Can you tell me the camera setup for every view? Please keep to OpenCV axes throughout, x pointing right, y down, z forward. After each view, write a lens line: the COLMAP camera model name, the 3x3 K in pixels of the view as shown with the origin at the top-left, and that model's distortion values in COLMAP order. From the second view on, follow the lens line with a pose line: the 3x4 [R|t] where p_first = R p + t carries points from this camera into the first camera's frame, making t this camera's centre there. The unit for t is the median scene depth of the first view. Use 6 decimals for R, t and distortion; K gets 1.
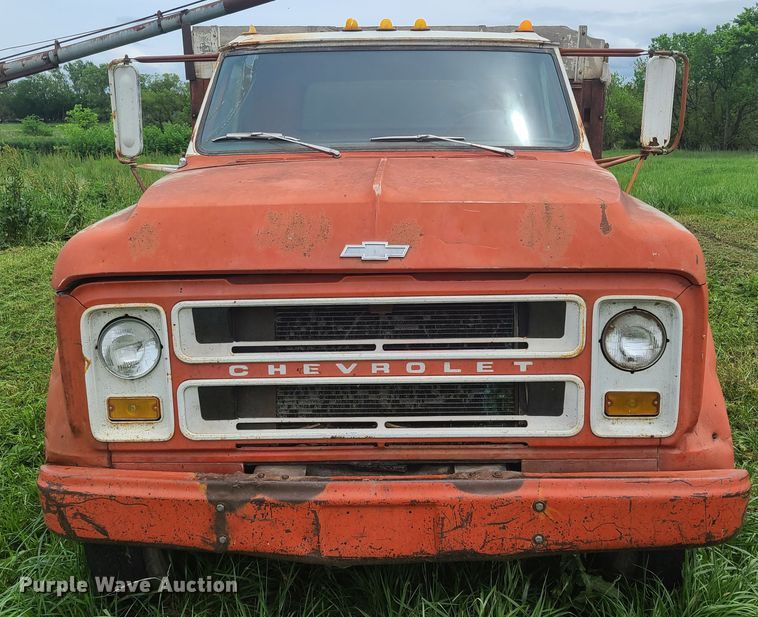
lens RADIAL K [[833.4, 0, 379.4], [0, 833.4, 283.8], [0, 0, 1]] dist [0.102256, -0.180494]
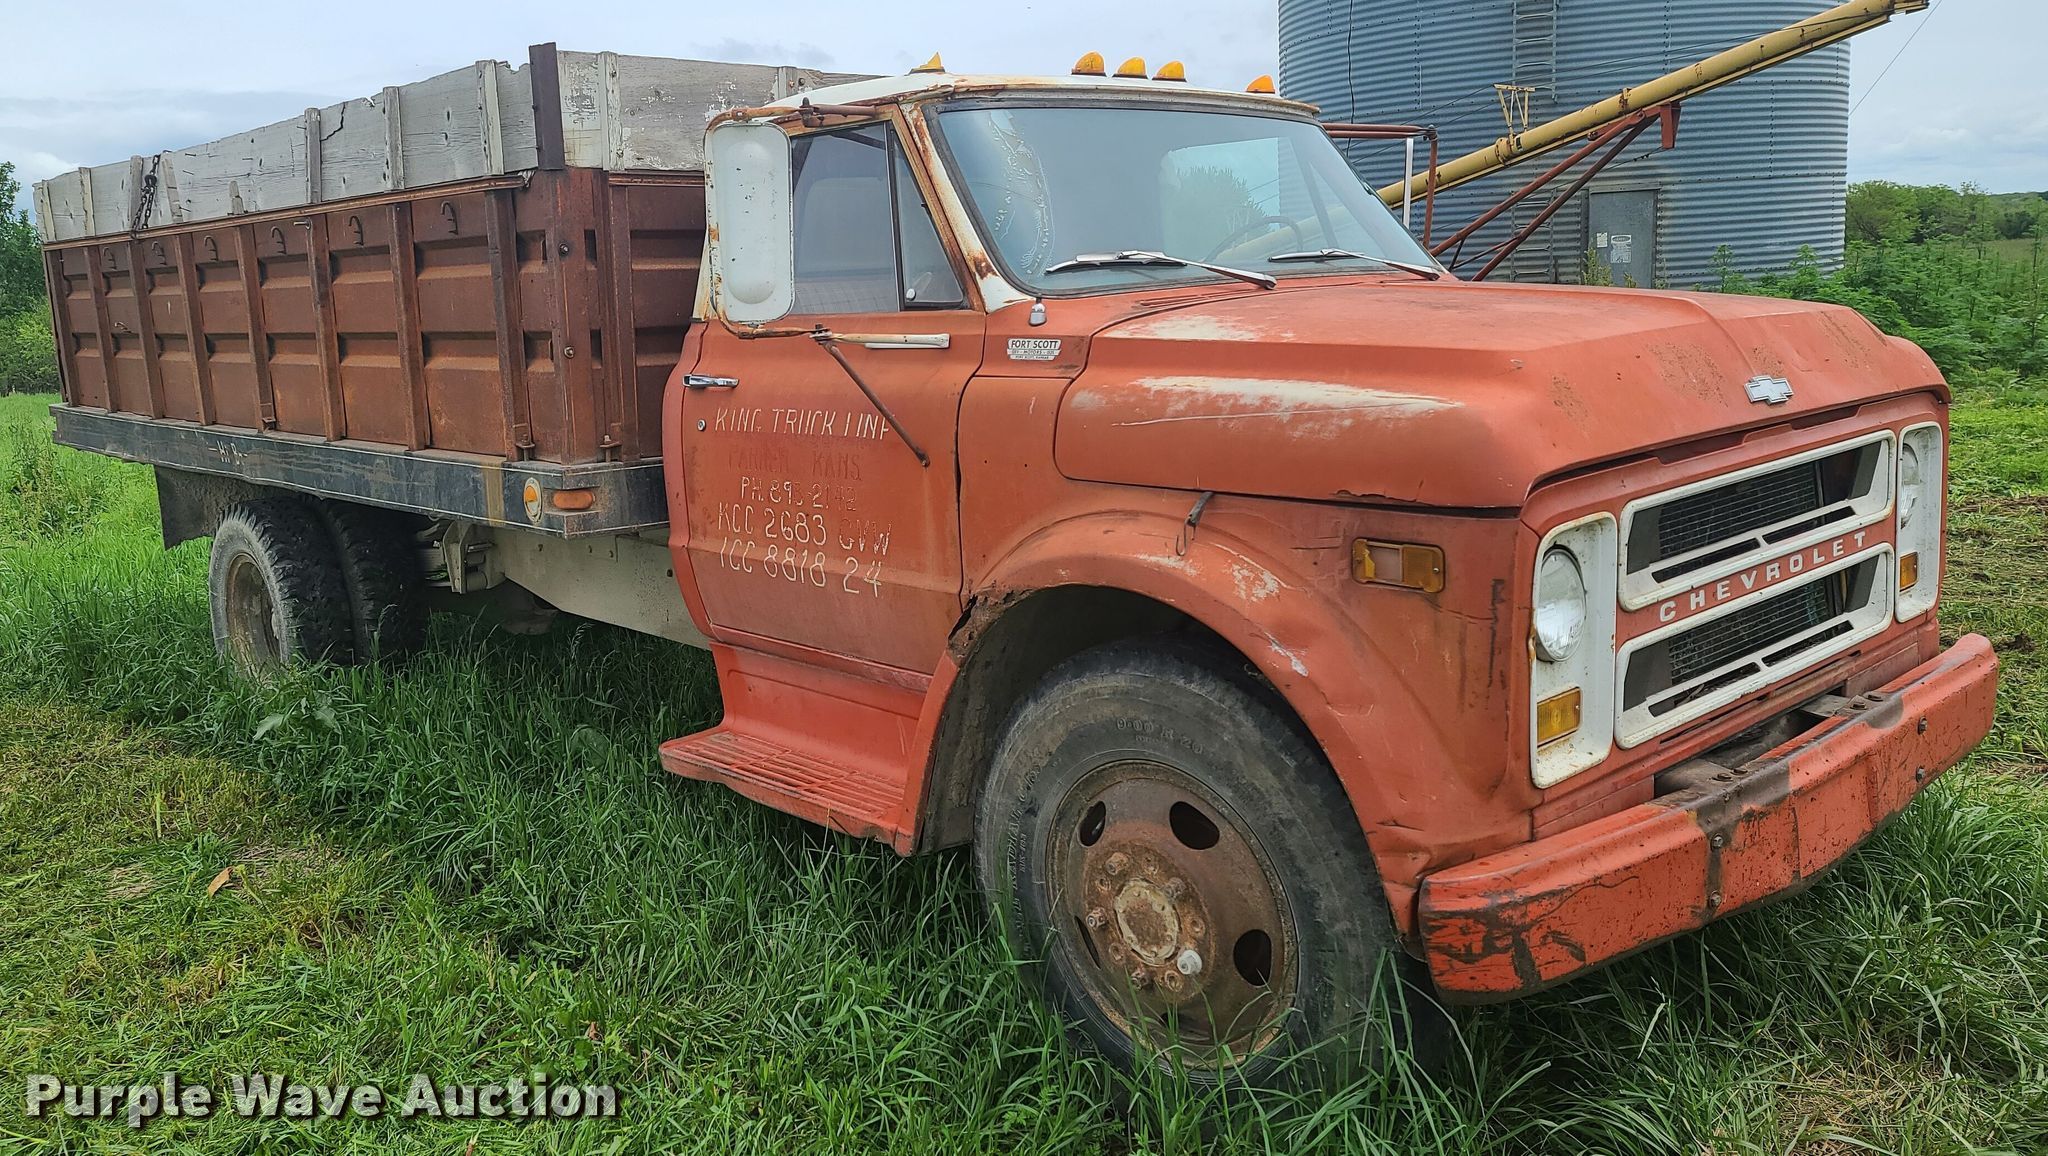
lens RADIAL K [[1678.0, 0, 919.1], [0, 1678.0, 508.7], [0, 0, 1]] dist [0.059414, 0.003240]
pose [[0.725565, -0.114758, 0.678517, -1.350909], [0.170136, 0.985302, -0.015288, -0.038869], [-0.666790, 0.126532, 0.734426, 0.461986]]
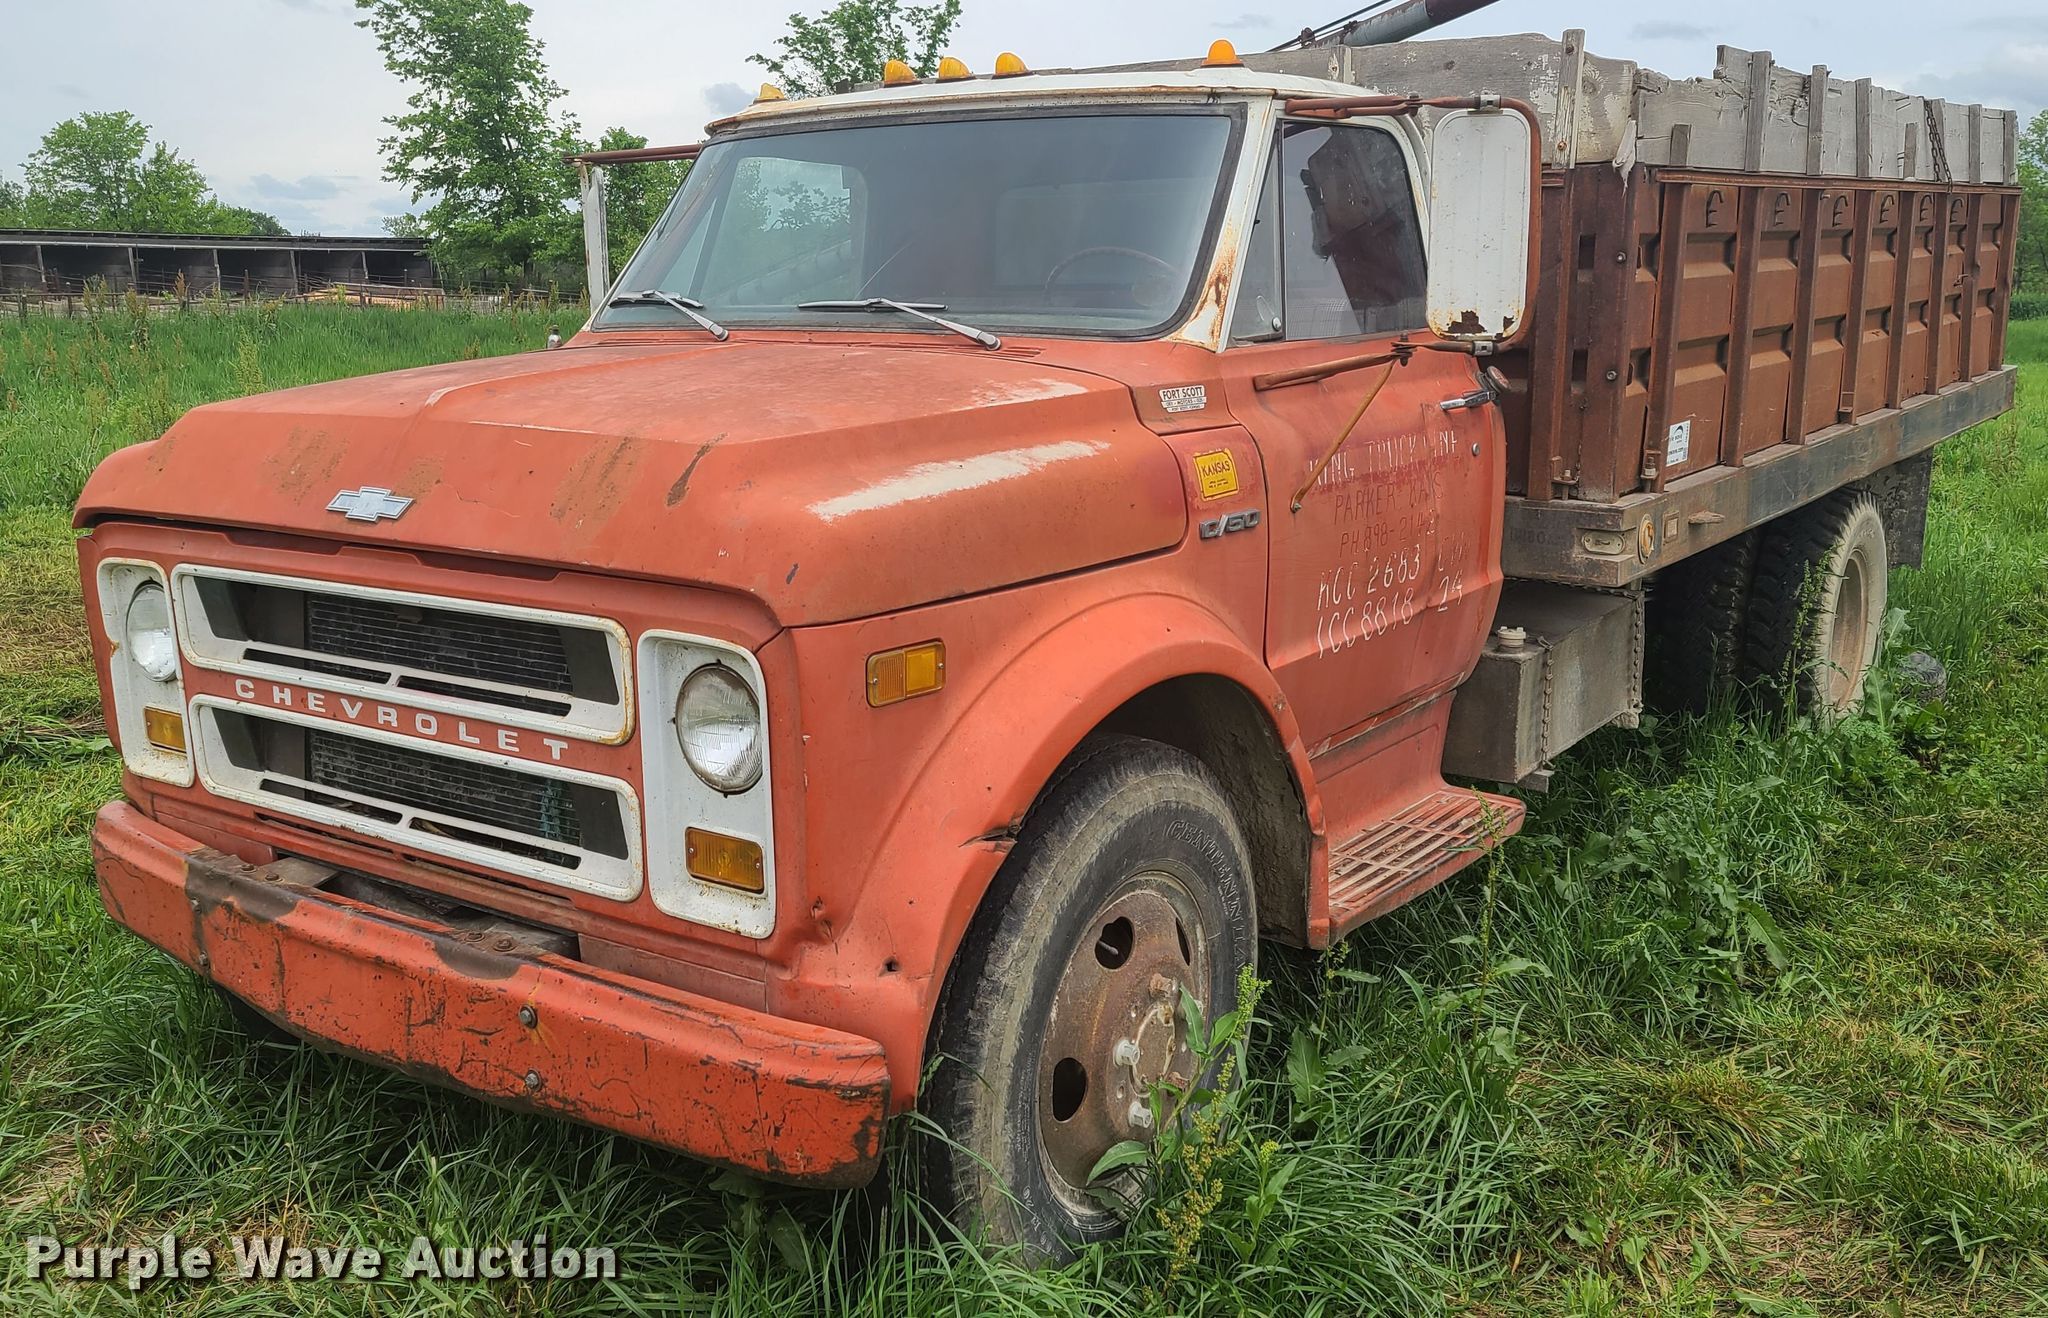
lens RADIAL K [[1891.3, 0, 1024.0], [0, 1891.3, 659.0], [0, 0, 1]] dist [0.013323, 0.003132]
pose [[0.816227, 0.118056, -0.565540, 1.046836], [-0.108575, 0.992803, 0.050544, -0.046436], [0.567437, 0.020148, 0.823171, 0.198344]]
